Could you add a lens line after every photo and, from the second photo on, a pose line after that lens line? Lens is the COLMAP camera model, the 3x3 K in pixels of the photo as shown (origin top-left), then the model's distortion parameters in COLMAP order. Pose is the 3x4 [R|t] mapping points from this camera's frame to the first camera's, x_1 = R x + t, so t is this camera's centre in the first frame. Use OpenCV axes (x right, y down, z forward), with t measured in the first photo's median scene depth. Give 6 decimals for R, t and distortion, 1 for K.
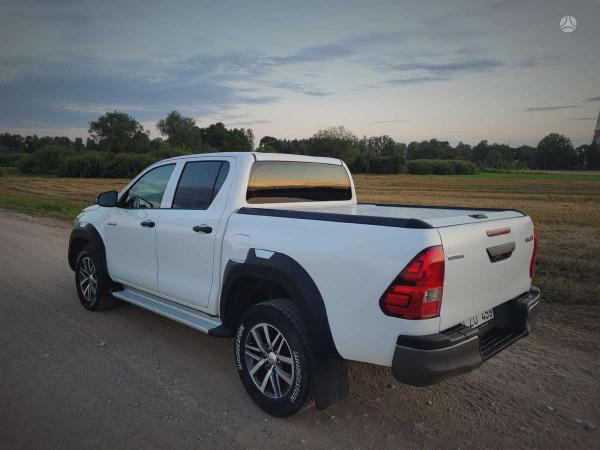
lens RADIAL K [[448.5, 0, 300.0], [0, 448.5, 225.0], [0, 0, 1]] dist [0.022726, 0.007001]
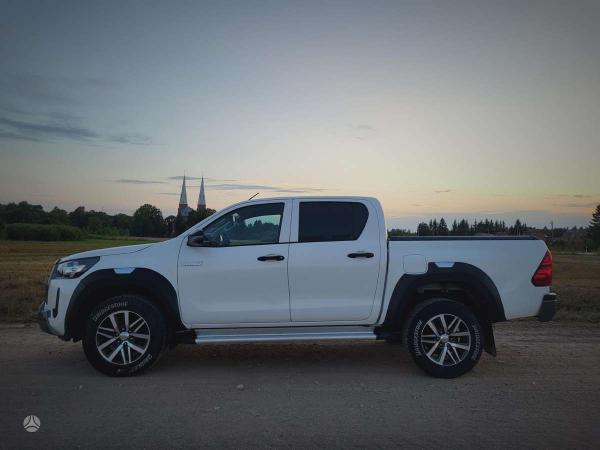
lens RADIAL K [[448.5, 0, 300.0], [0, 448.5, 225.0], [0, 0, 1]] dist [0.022726, 0.007001]
pose [[0.680853, 0.026665, 0.731934, -1.404307], [0.080501, 0.990558, -0.110969, 0.057084], [-0.727982, 0.134475, 0.672278, 0.309399]]
